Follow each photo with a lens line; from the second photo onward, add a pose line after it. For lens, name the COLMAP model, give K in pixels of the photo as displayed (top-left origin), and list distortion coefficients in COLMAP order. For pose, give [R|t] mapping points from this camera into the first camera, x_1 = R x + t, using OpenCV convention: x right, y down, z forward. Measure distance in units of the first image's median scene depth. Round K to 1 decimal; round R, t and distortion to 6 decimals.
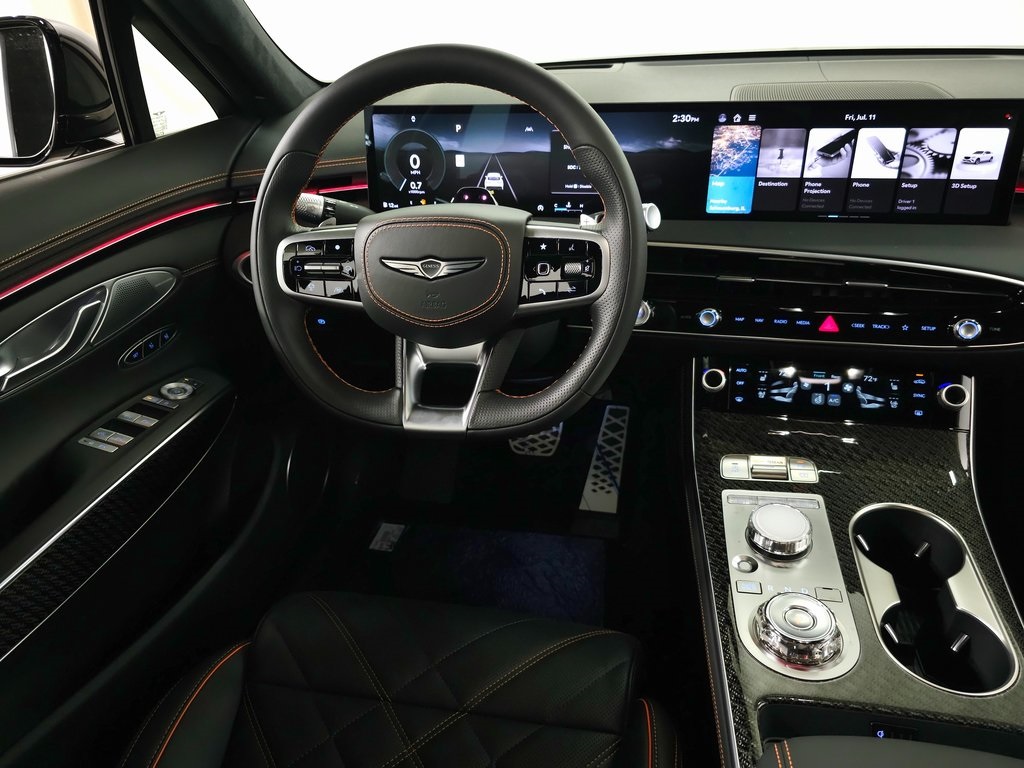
lens RADIAL K [[687.8, 0, 513.2], [0, 687.8, 384.5], [0, 0, 1]] dist [0.023302, -0.014767]
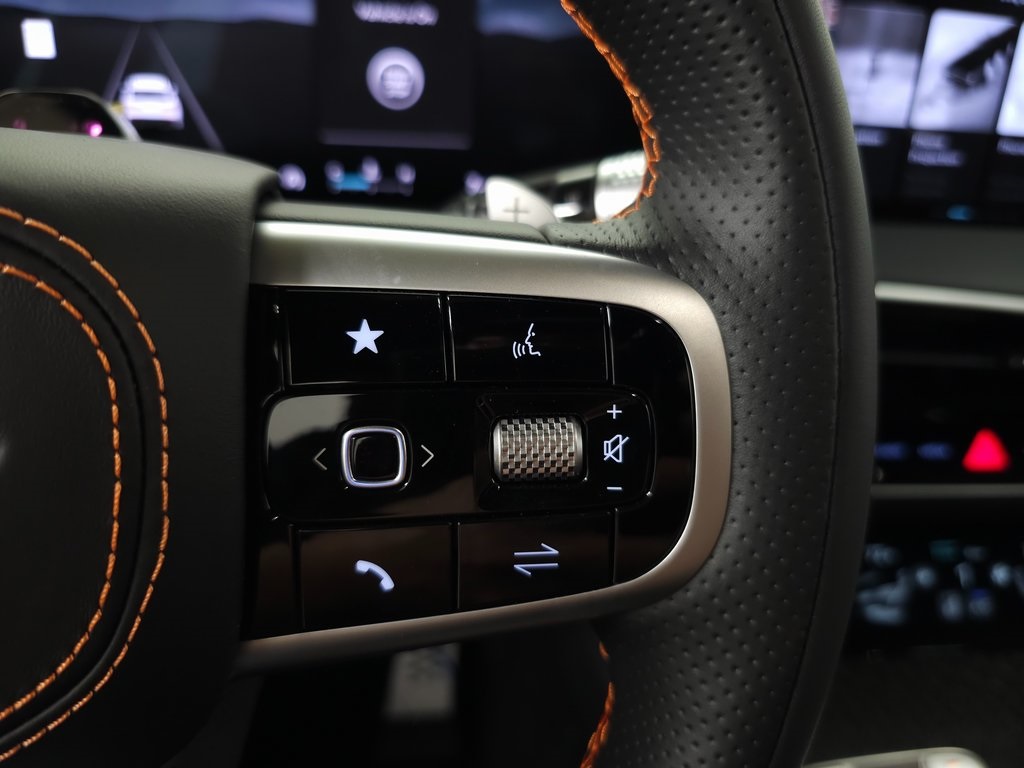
lens RADIAL K [[687.8, 0, 514.0], [0, 687.8, 377.1], [0, 0, 1]] dist [0.023302, -0.014767]
pose [[0.931645, -0.065527, 0.357414, 0.012400], [0.070787, 0.997490, -0.001639, -0.158880], [-0.356409, 0.026828, 0.933945, 0.695110]]
